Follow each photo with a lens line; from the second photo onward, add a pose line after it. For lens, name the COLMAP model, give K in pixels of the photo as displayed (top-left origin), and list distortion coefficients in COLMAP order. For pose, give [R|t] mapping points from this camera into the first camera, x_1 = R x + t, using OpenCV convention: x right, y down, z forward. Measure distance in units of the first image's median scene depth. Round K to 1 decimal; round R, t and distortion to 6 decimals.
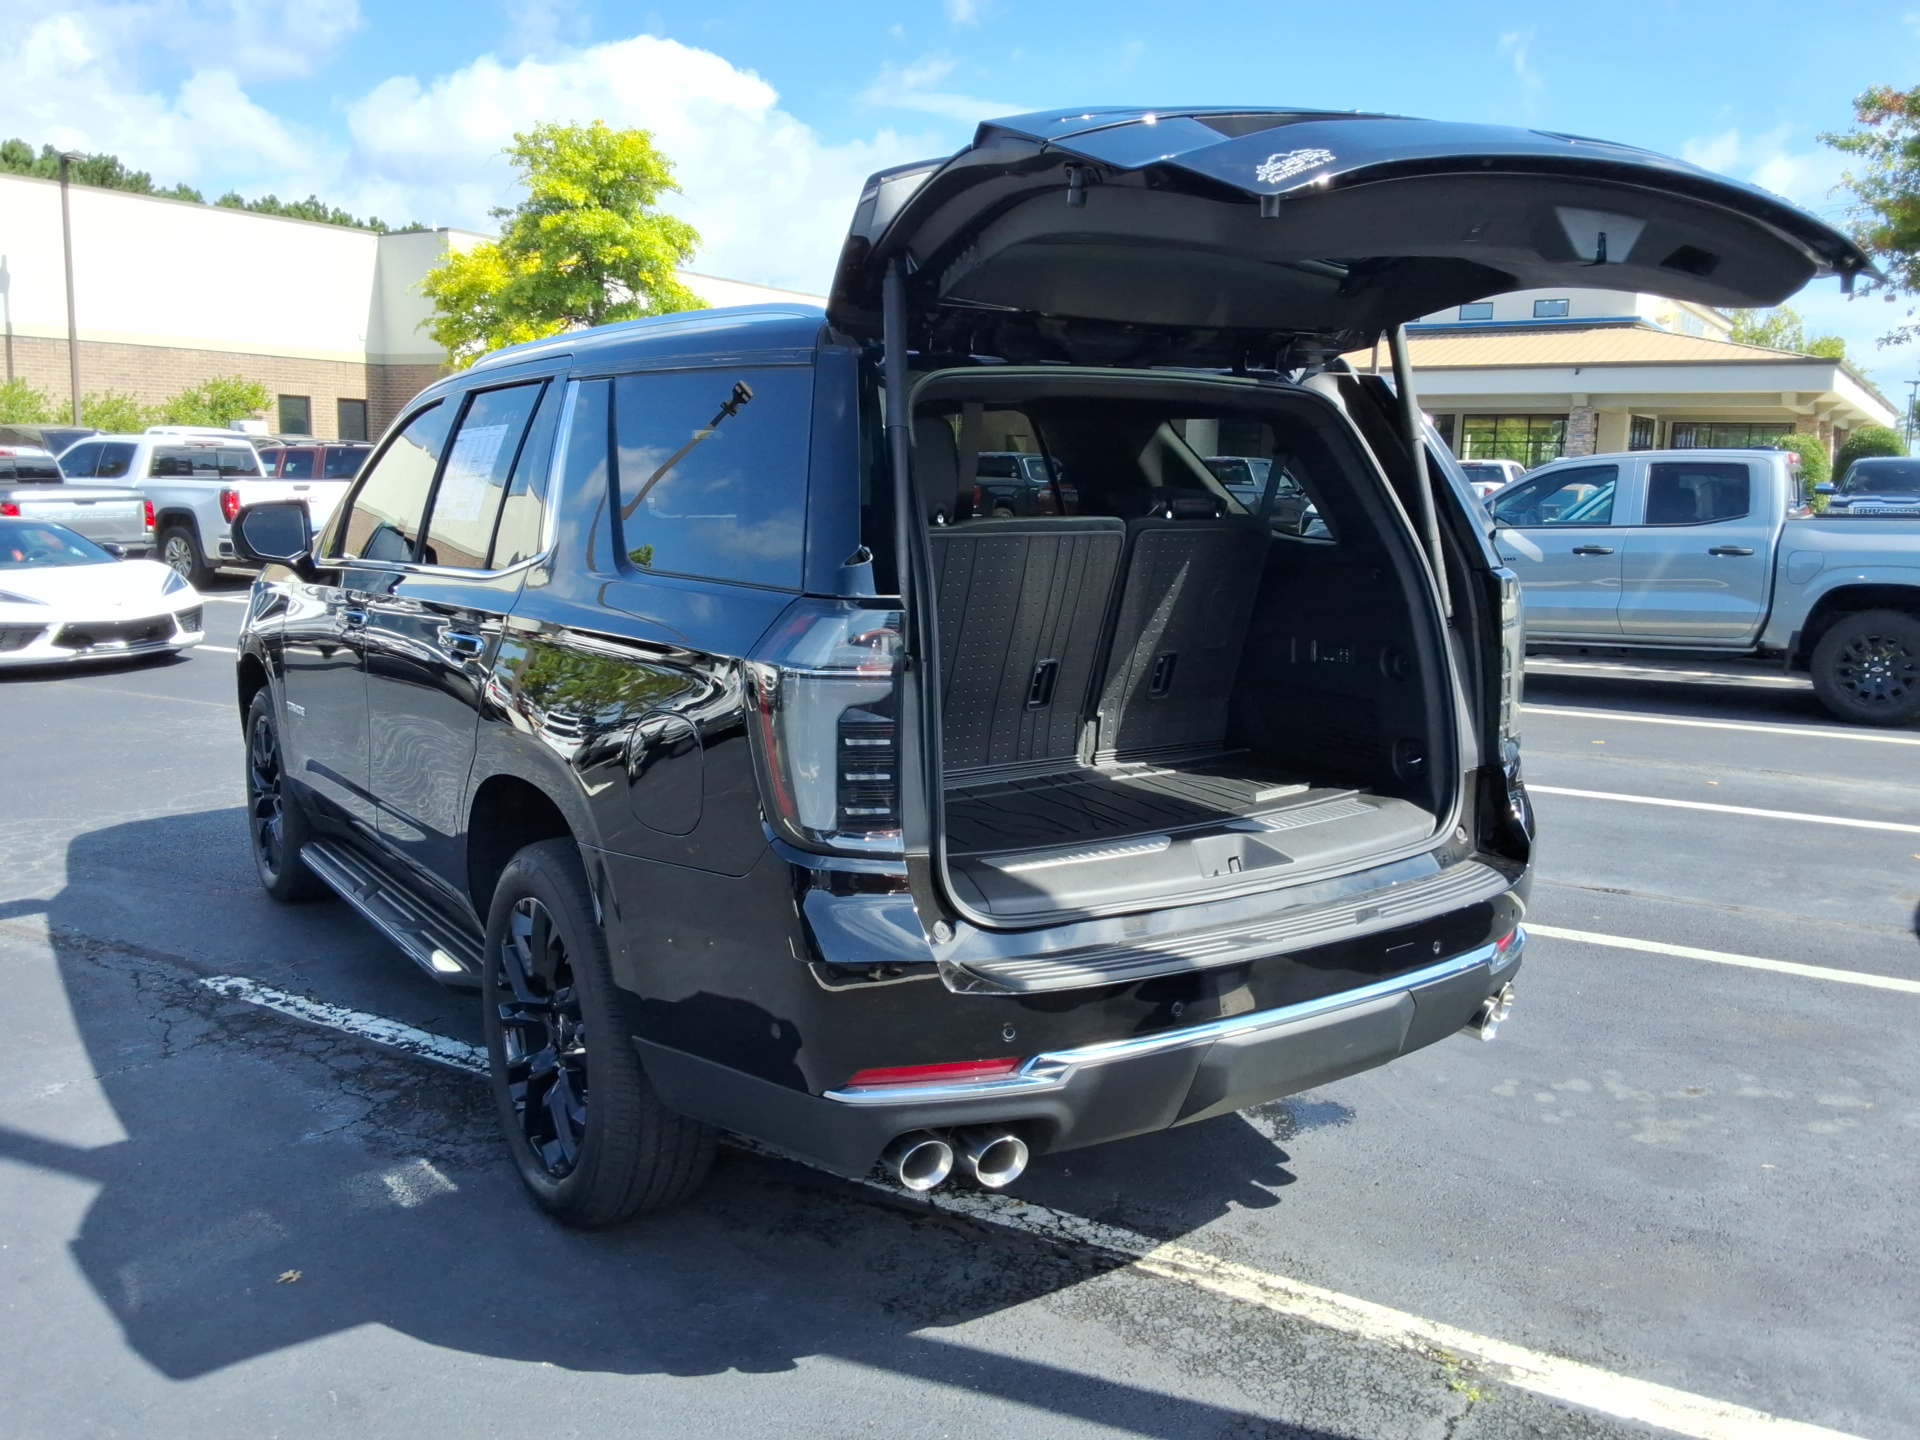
lens RADIAL K [[1542.9, 0, 964.5], [0, 1542.9, 715.7], [0, 0, 1]] dist [0.112015, -0.187300]
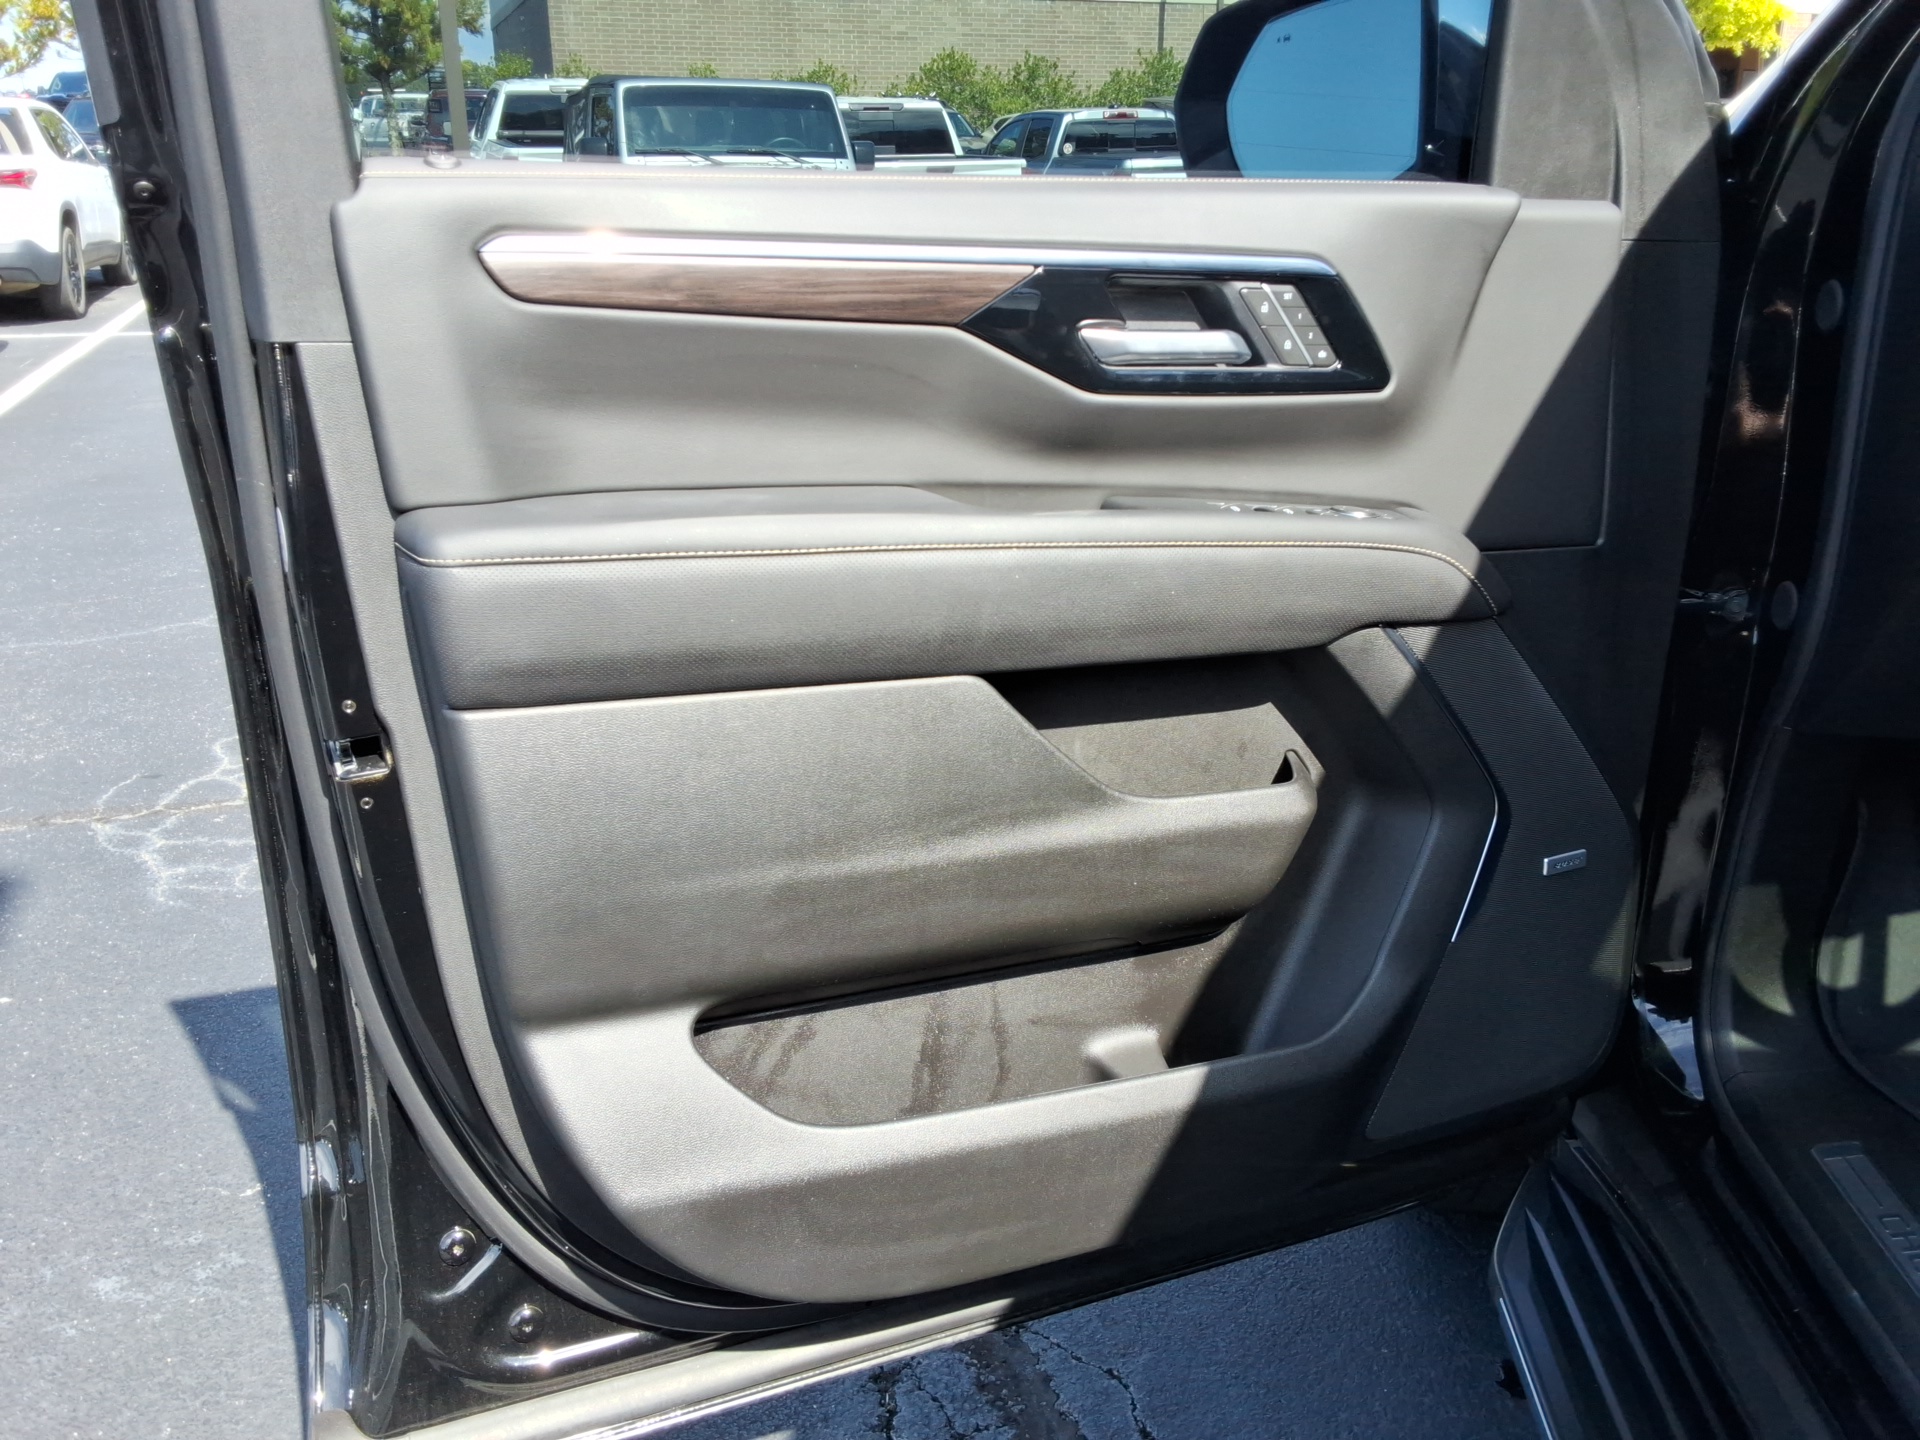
lens RADIAL K [[1550.3, 0, 973.9], [0, 1550.3, 703.7], [0, 0, 1]] dist [0.125243, -0.205757]
pose [[0.792078, 0.183221, -0.582274, -0.404019], [-0.073796, 0.975636, 0.206612, -0.076397], [0.605943, -0.120684, 0.786301, 0.834431]]
